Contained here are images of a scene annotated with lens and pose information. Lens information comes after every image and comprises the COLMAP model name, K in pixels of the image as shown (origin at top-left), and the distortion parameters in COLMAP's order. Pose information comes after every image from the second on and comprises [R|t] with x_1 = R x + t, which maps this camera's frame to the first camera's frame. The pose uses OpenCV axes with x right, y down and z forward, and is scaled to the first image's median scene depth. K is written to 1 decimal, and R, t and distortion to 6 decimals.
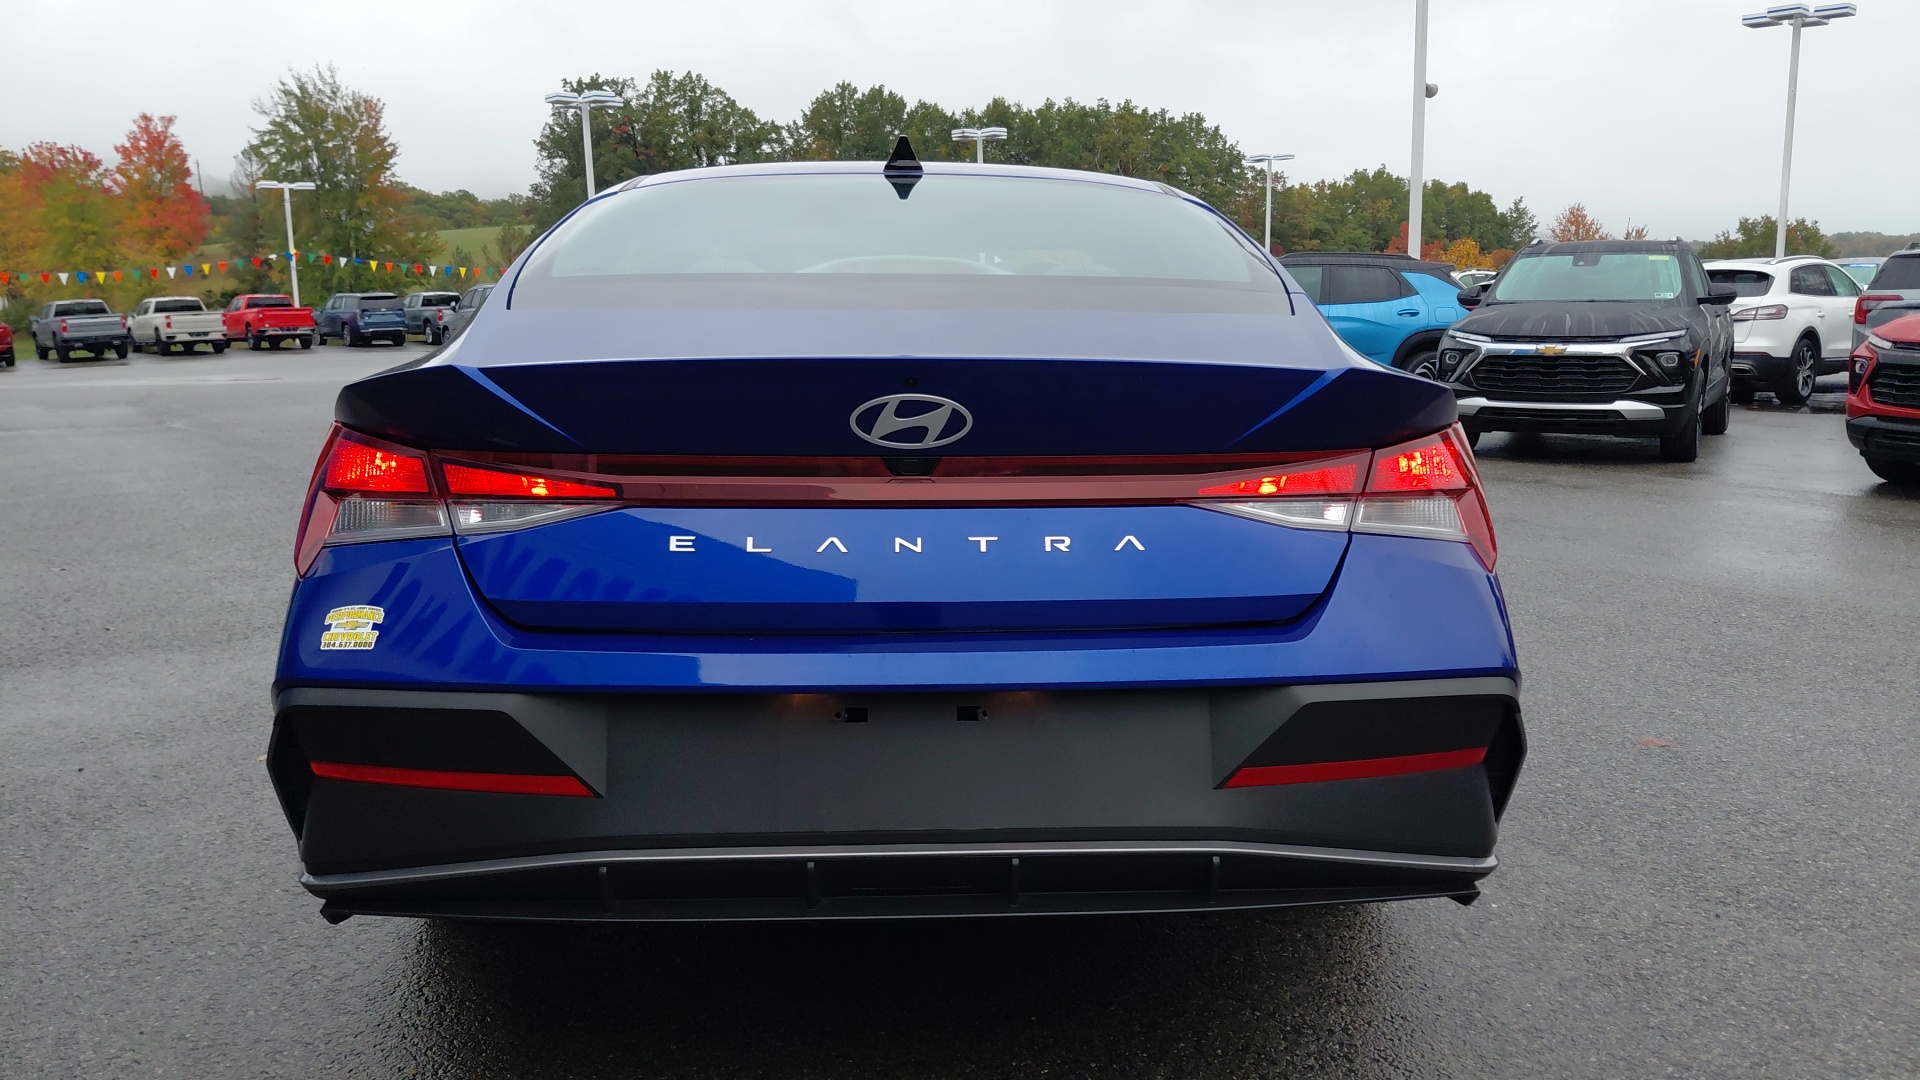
lens RADIAL K [[1467.2, 0, 960.0], [0, 1467.2, 540.0], [0, 0, 1]] dist [0.042392, -0.089048]
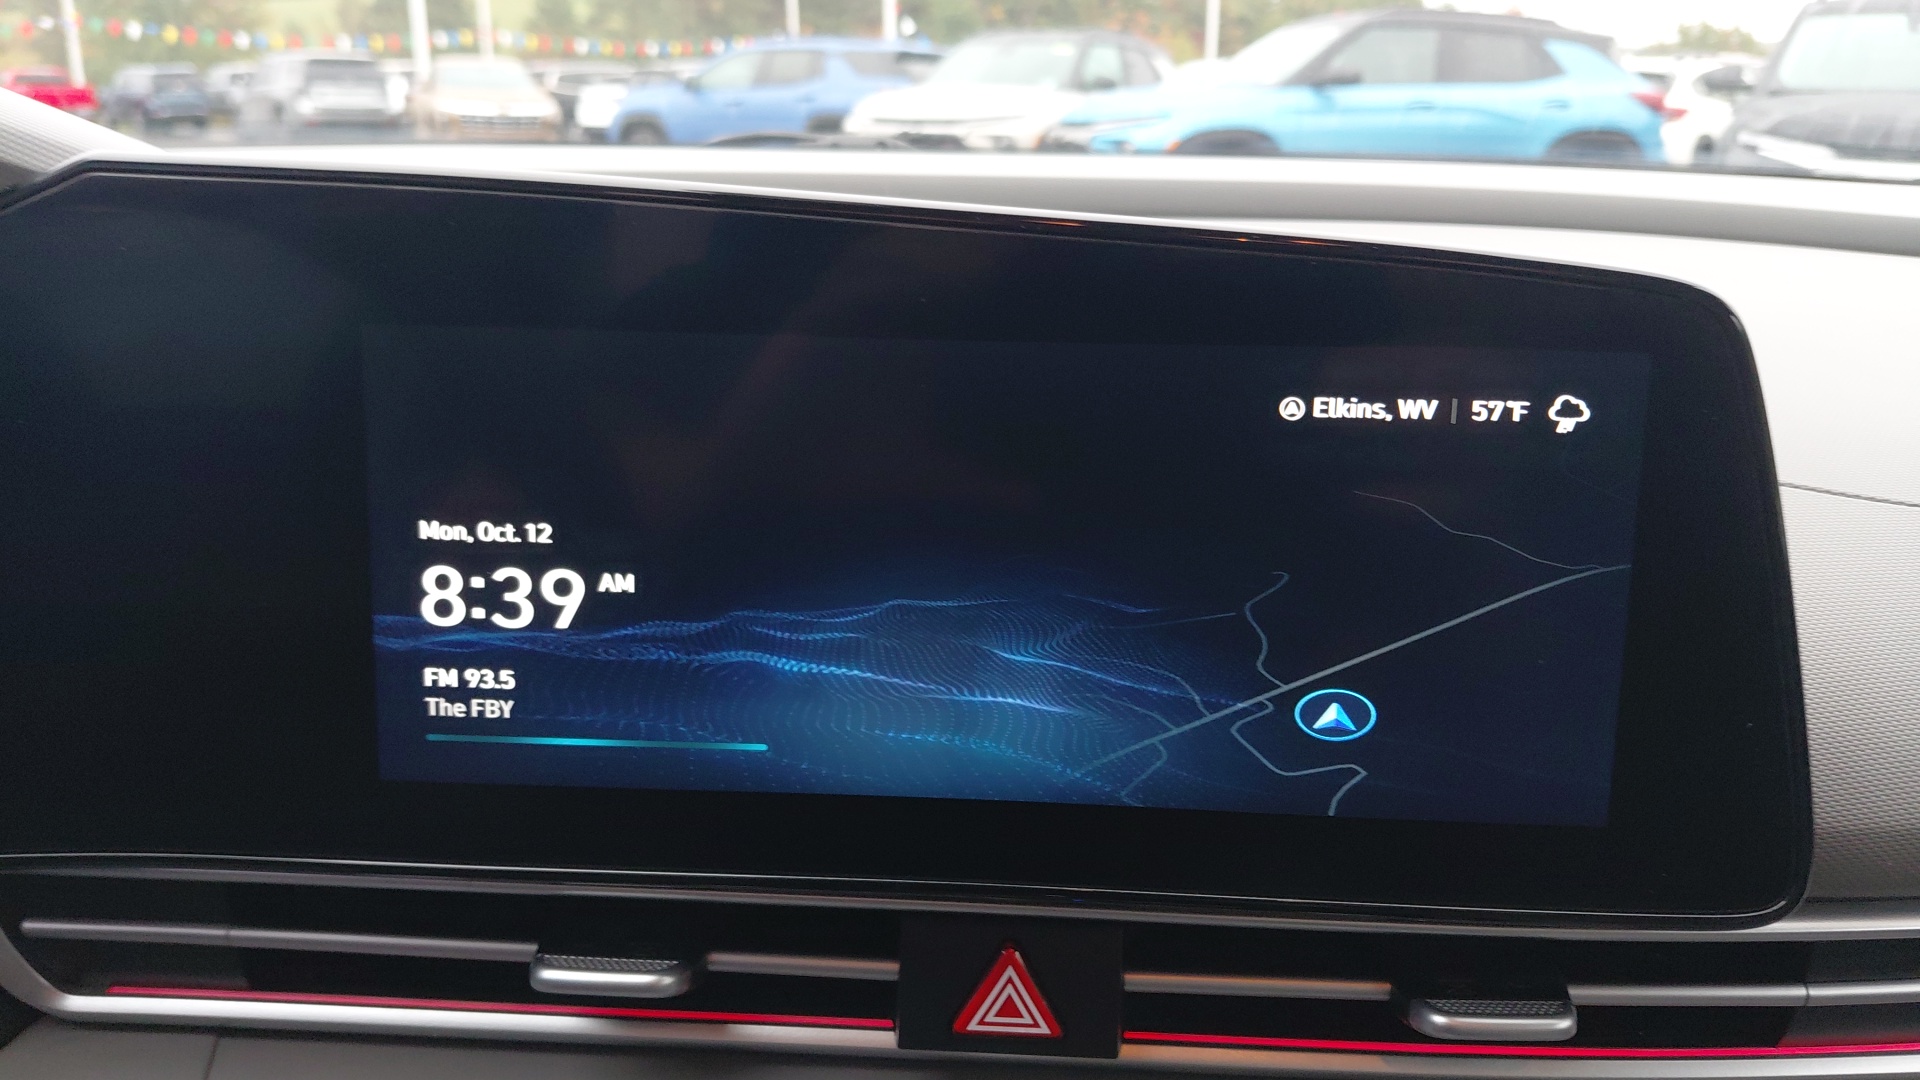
lens RADIAL K [[1450.2, 0, 1007.0], [0, 1450.2, 537.9], [0, 0, 1]] dist [0.034725, -0.044741]
pose [[0.995269, -0.011516, 0.096470, -0.022116], [-0.001403, 0.991142, 0.132797, -0.060527], [-0.097144, -0.132304, 0.986437, 0.439630]]
